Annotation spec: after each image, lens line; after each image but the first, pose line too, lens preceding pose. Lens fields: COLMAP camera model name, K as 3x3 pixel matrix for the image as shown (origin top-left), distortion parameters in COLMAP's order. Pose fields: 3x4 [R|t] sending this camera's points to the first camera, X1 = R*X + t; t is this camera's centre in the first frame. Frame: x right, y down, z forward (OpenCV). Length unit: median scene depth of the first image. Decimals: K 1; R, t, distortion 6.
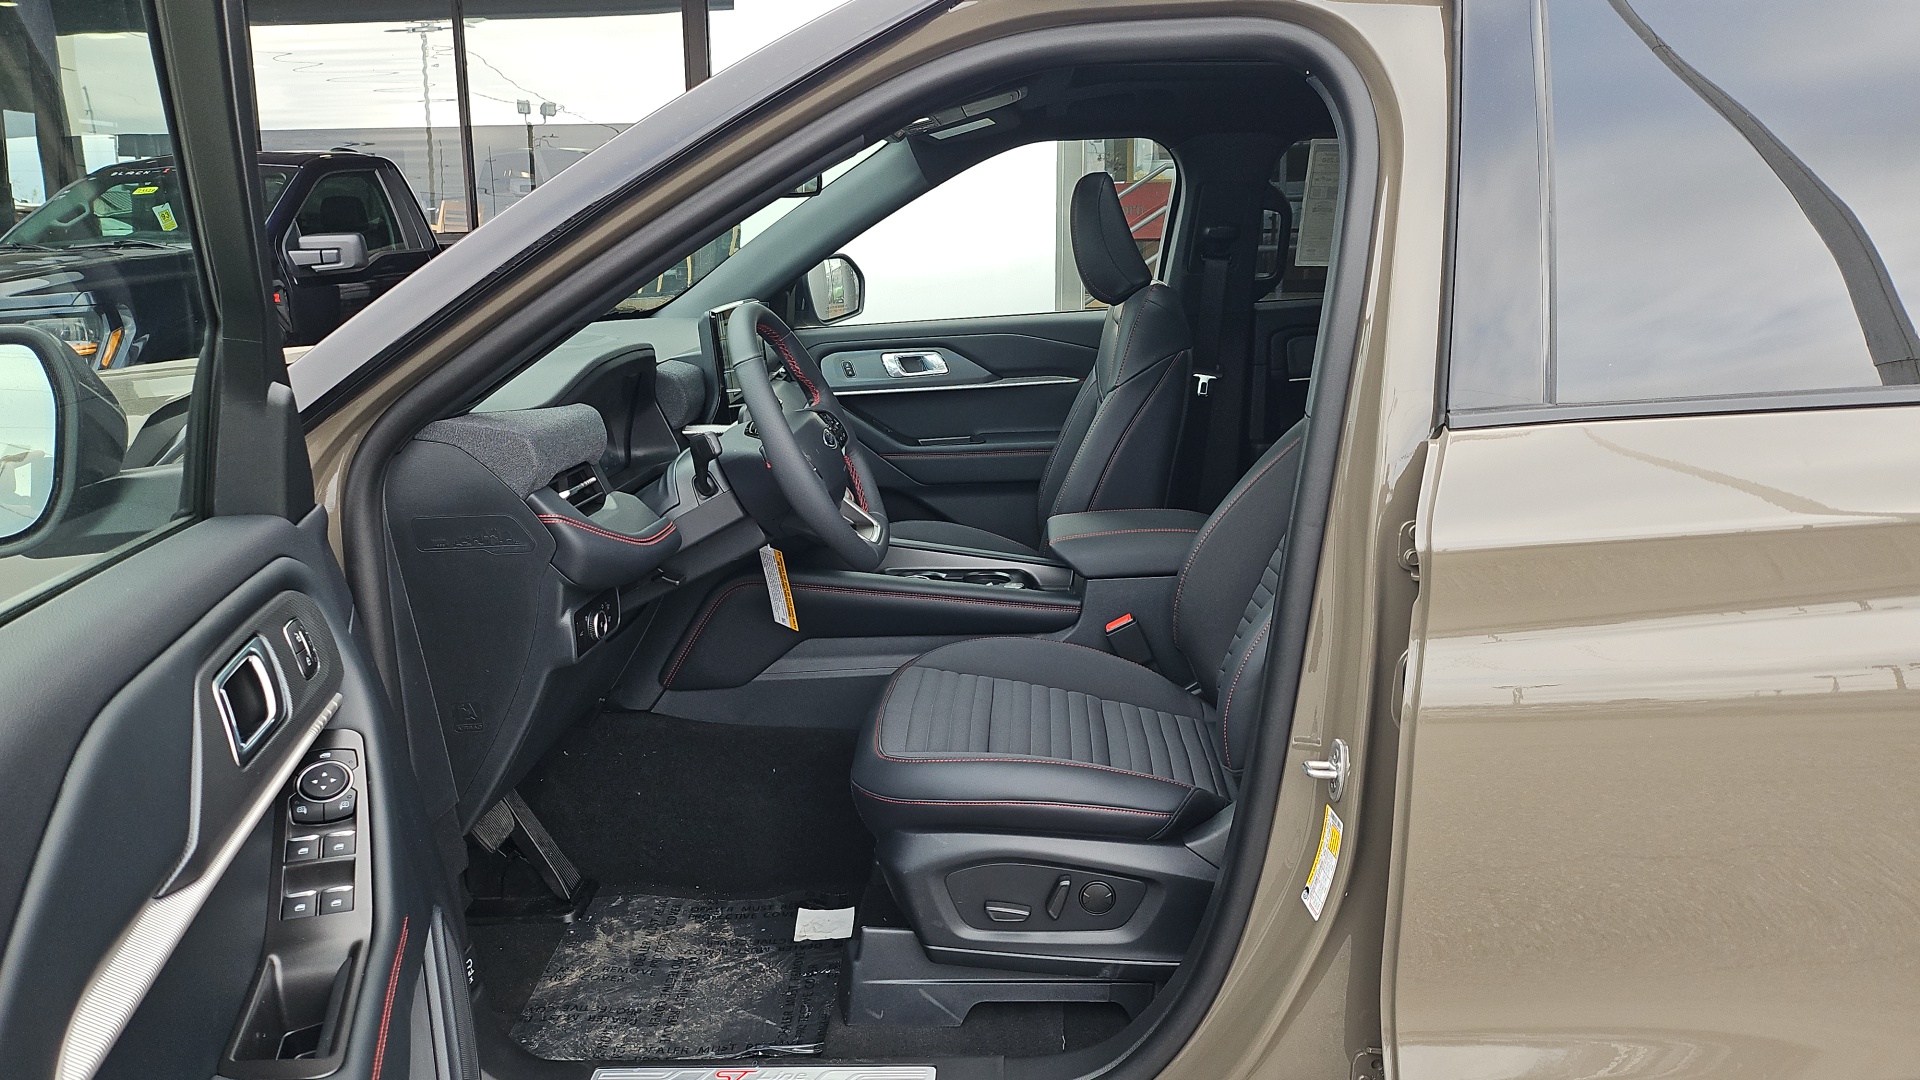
lens RADIAL K [[1516.8, 0, 932.9], [0, 1516.8, 534.6], [0, 0, 1]] dist [0.010087, -0.073072]
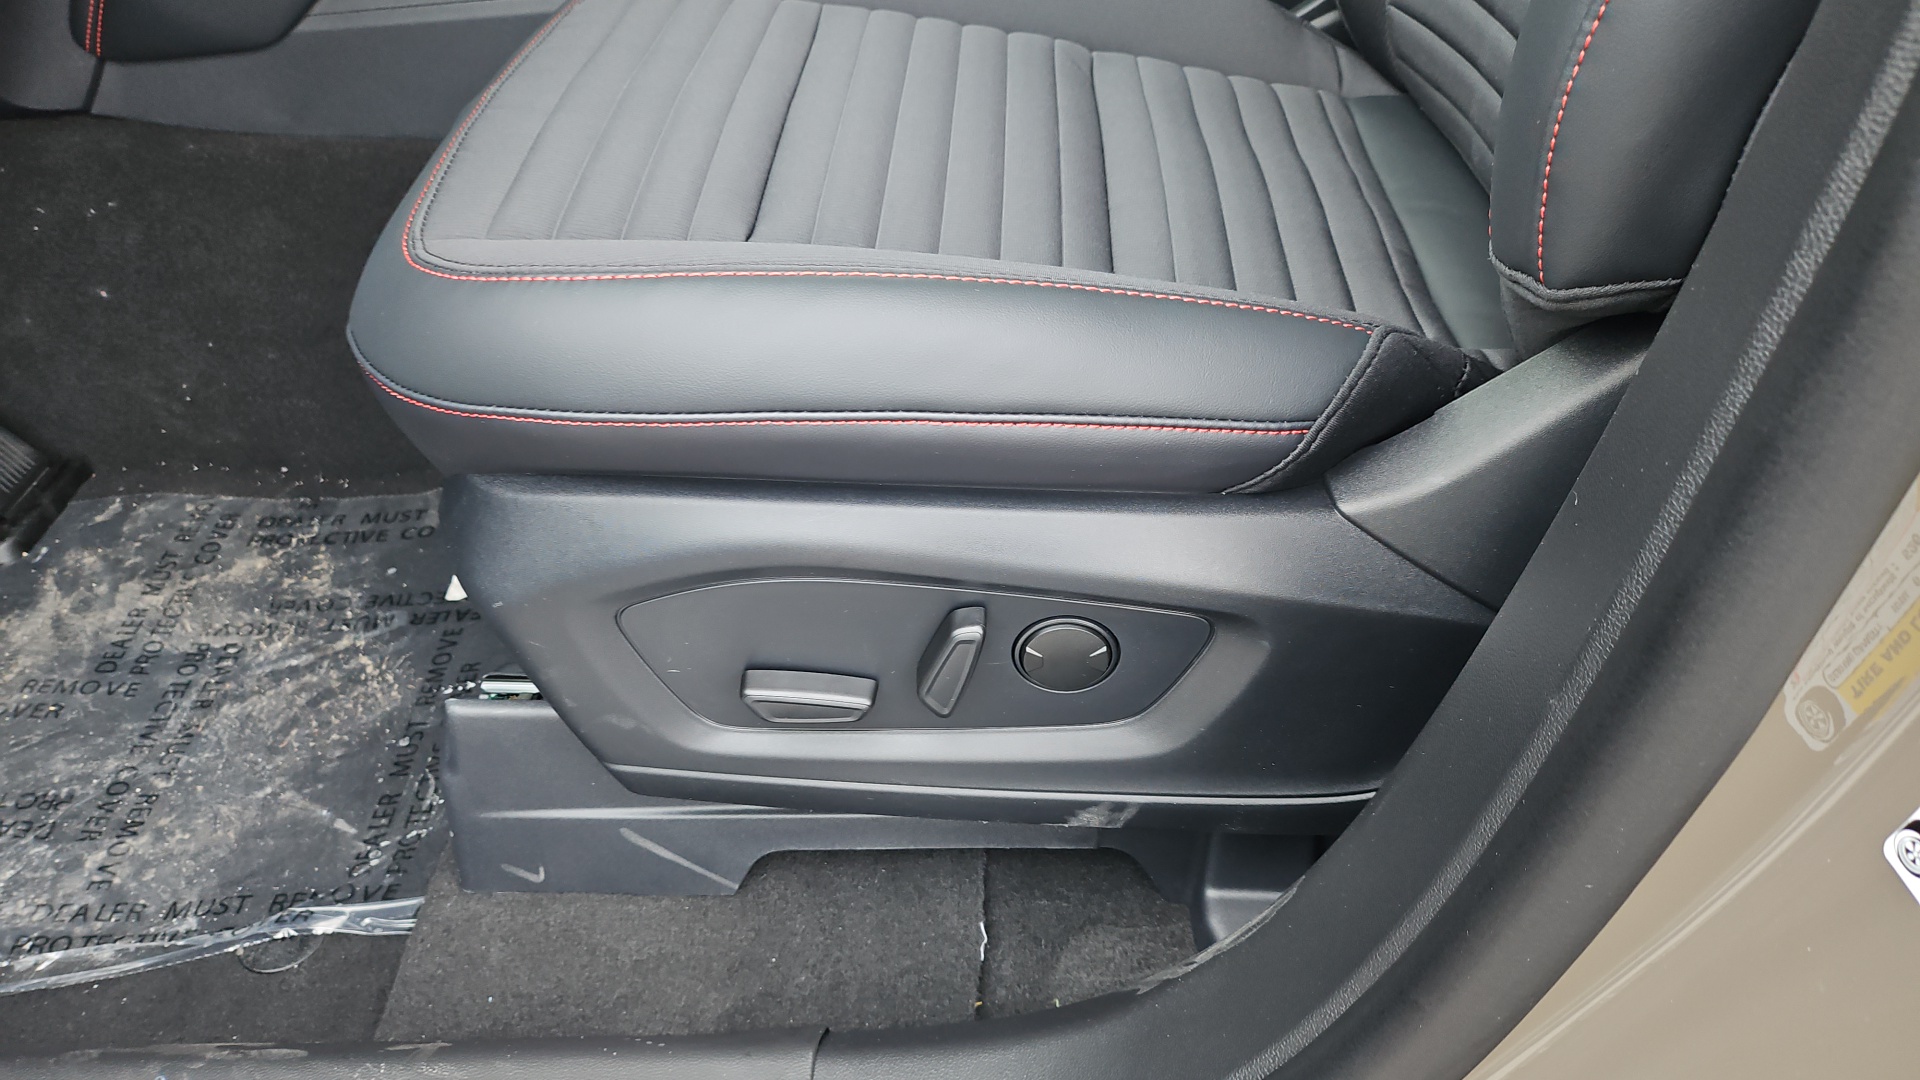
lens RADIAL K [[1516.8, 0, 932.9], [0, 1516.8, 534.6], [0, 0, 1]] dist [0.010087, -0.073072]
pose [[0.999718, -0.020100, -0.012633, 0.070484], [0.023486, 0.915027, 0.402708, 0.061381], [0.003465, -0.402892, 0.915241, 0.586874]]
